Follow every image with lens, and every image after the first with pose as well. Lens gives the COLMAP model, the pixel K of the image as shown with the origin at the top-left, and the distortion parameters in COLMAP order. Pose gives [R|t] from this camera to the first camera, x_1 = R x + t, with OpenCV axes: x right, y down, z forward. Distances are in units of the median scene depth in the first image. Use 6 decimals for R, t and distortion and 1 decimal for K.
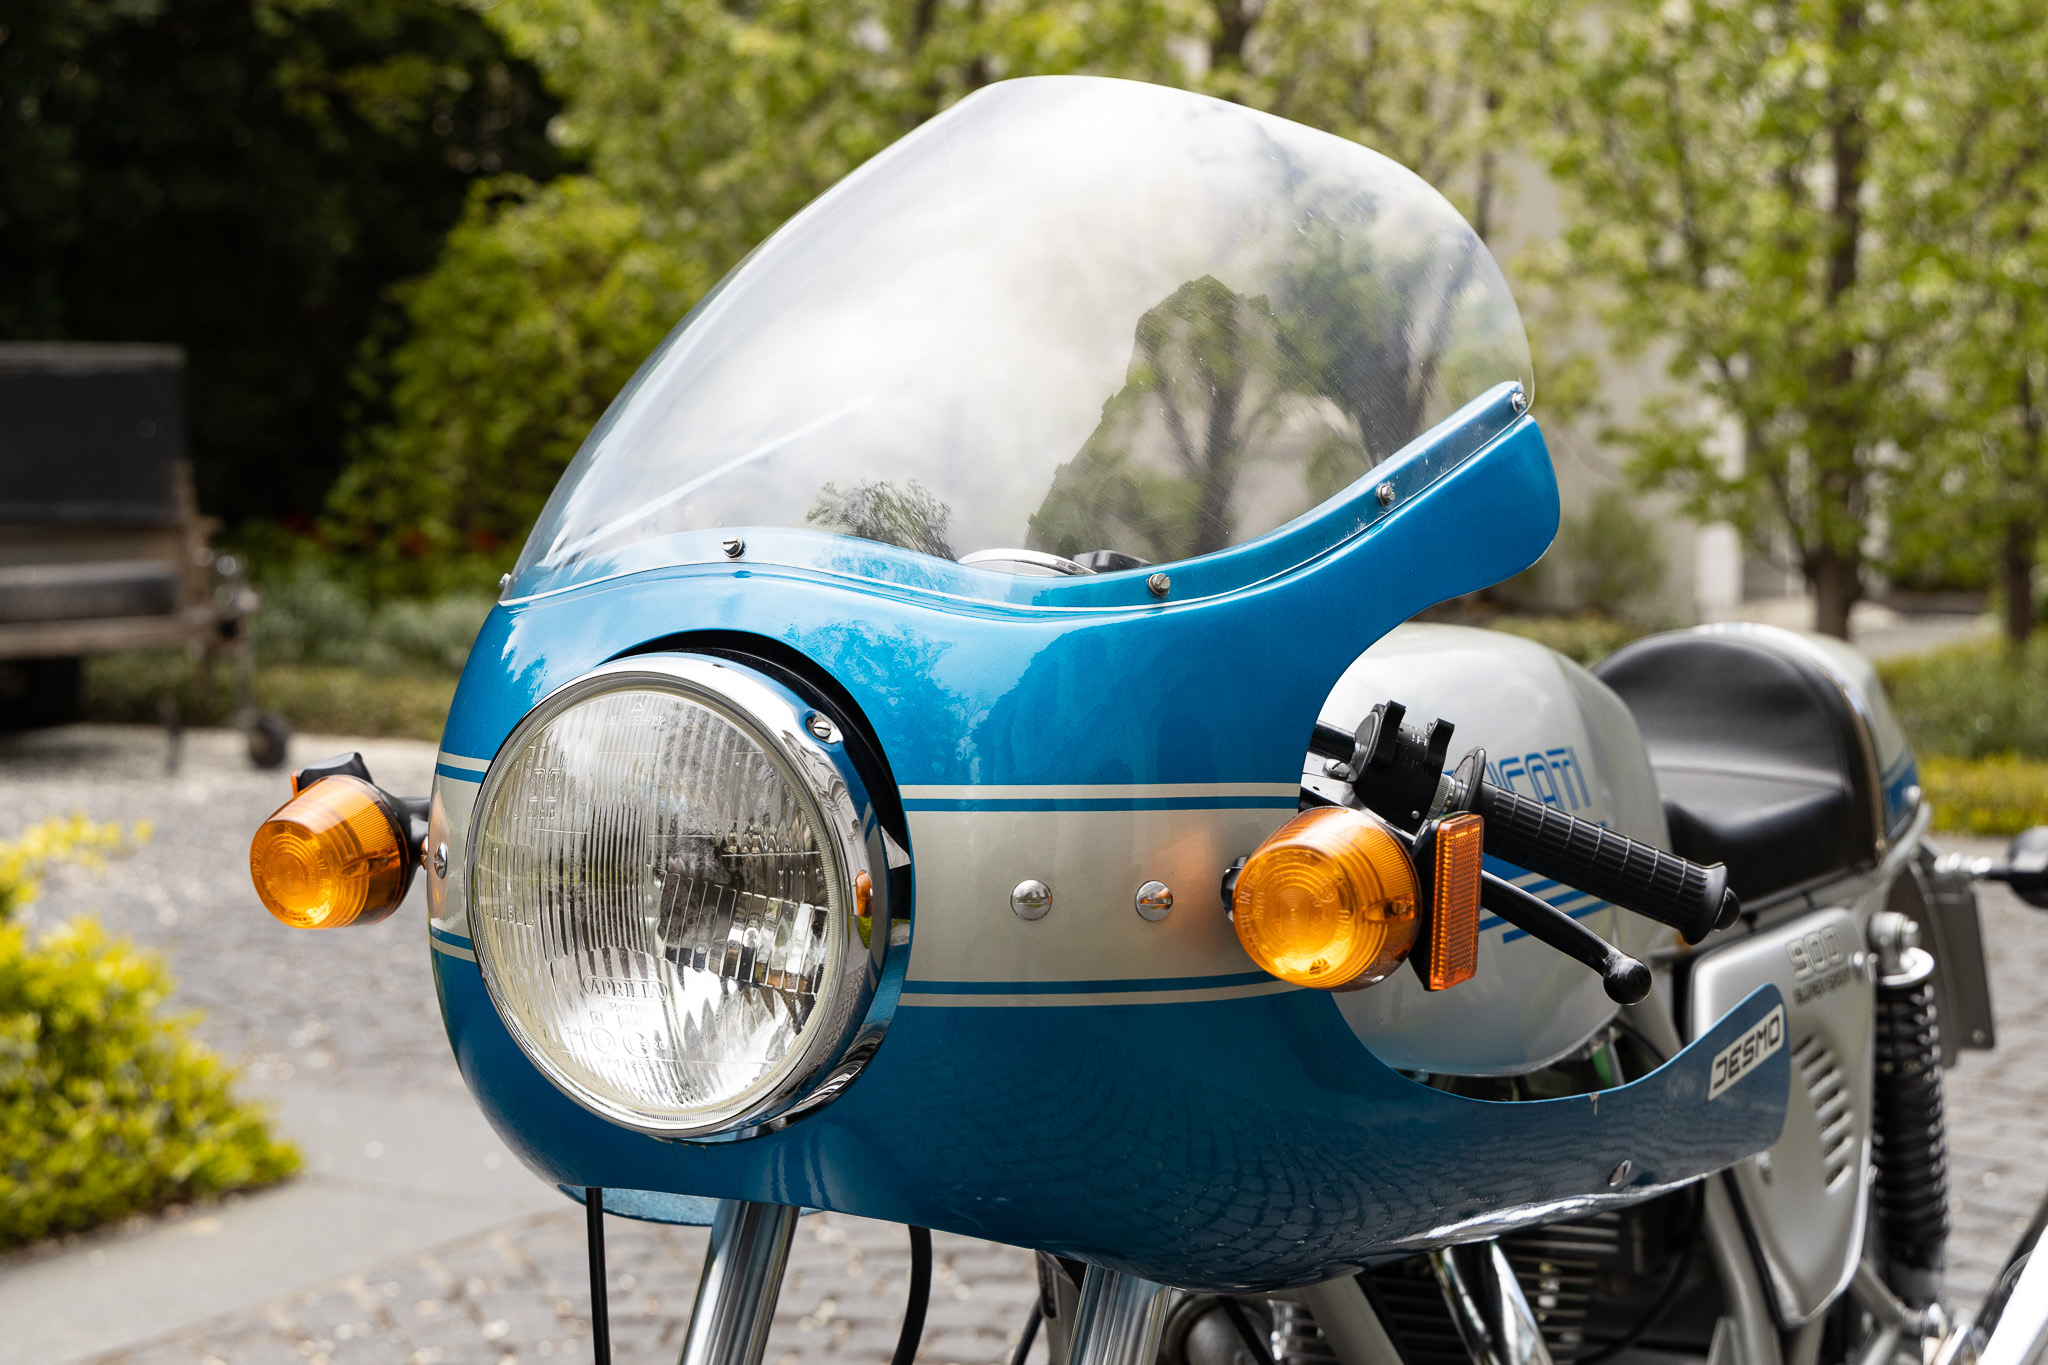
lens RADIAL K [[3139.1, 0, 1024.0], [0, 3139.1, 682.5], [0, 0, 1]] dist [0.005780, 0.005706]
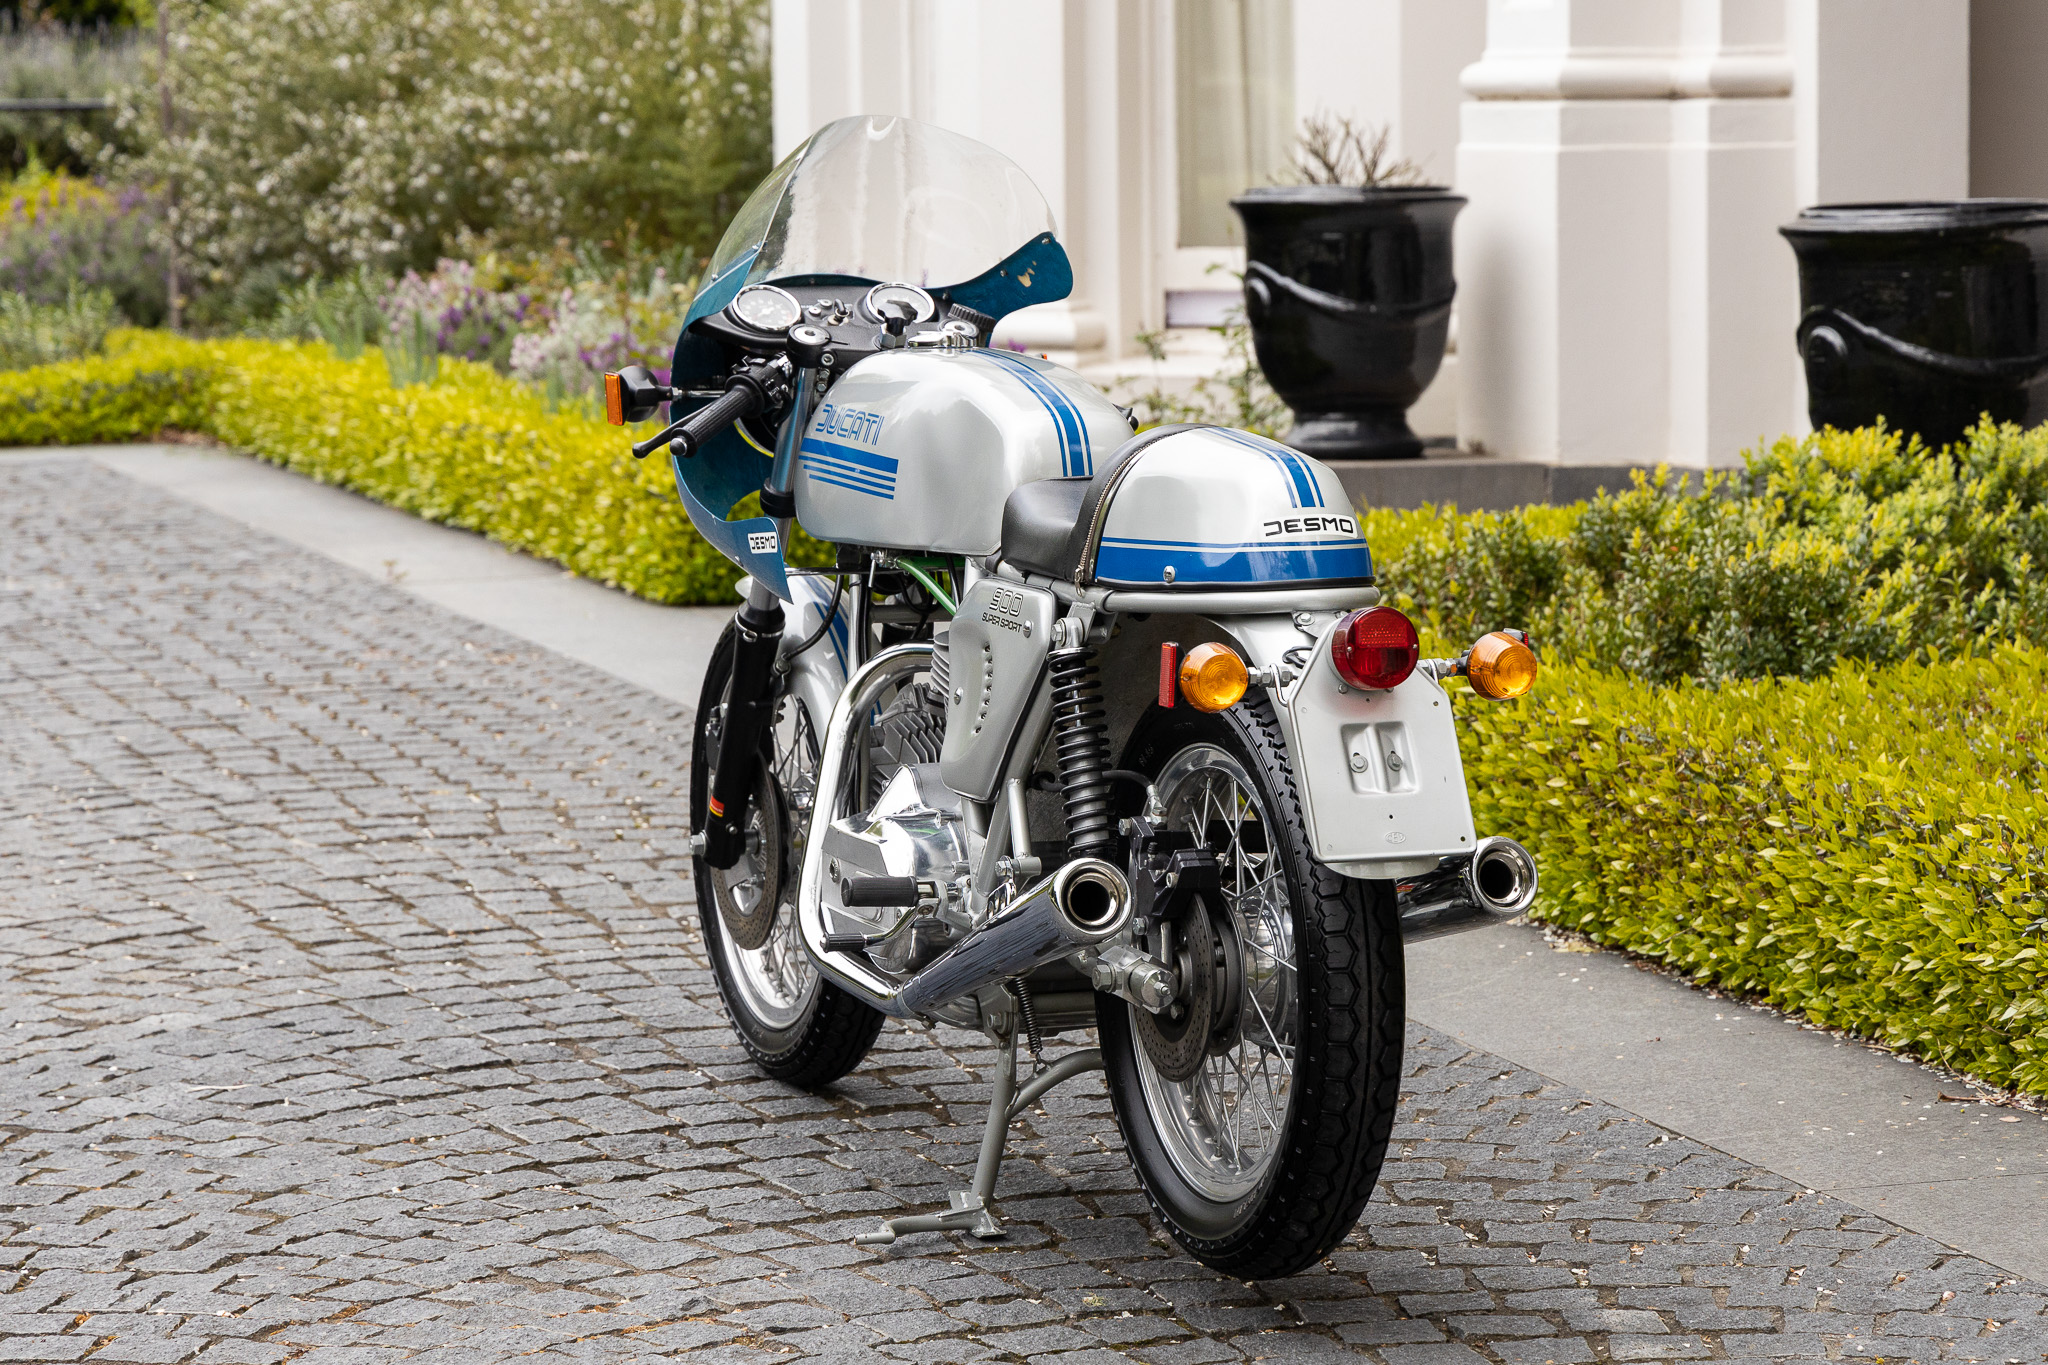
lens RADIAL K [[5784.3, 0, 1024.0], [0, 5784.3, 682.5], [0, 0, 1]] dist [-0.006017, 0.653343]
pose [[-0.635589, 0.126200, -0.761643, 3.399590], [-0.015929, 0.984195, 0.176369, -0.538429], [0.771863, 0.124230, -0.623534, 3.869532]]
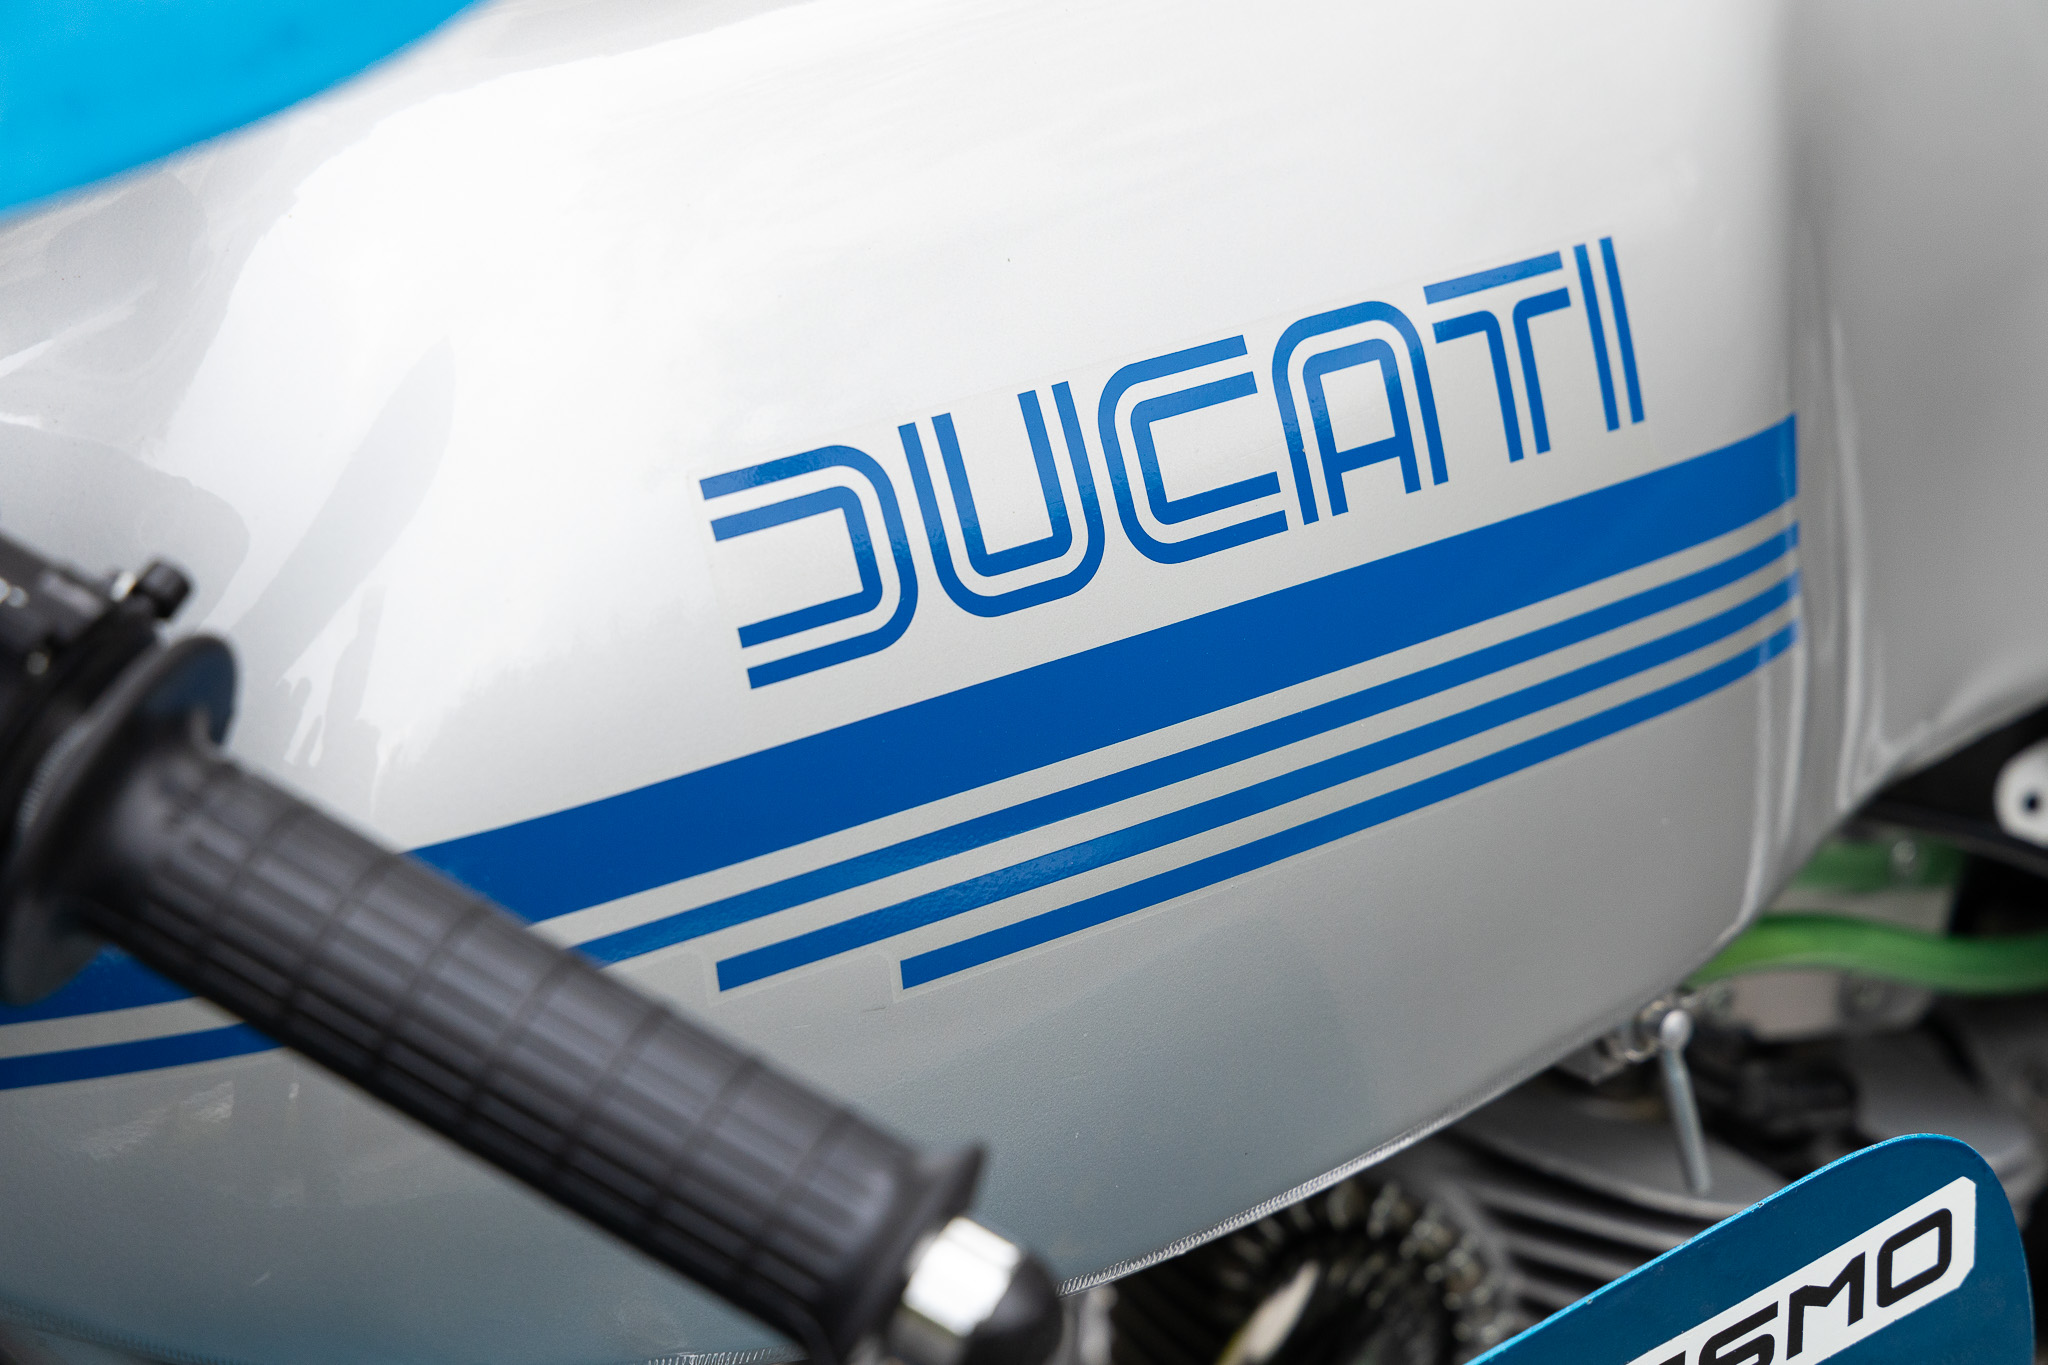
lens RADIAL K [[4648.0, 0, 1024.0], [0, 4648.0, 682.5], [0, 0, 1]] dist [0.023972, 0.060723]
pose [[0.920187, 0.173445, -0.350959, 0.328934], [-0.038038, 0.931867, 0.360800, -0.122430], [0.389626, -0.318654, 0.864090, 0.592005]]
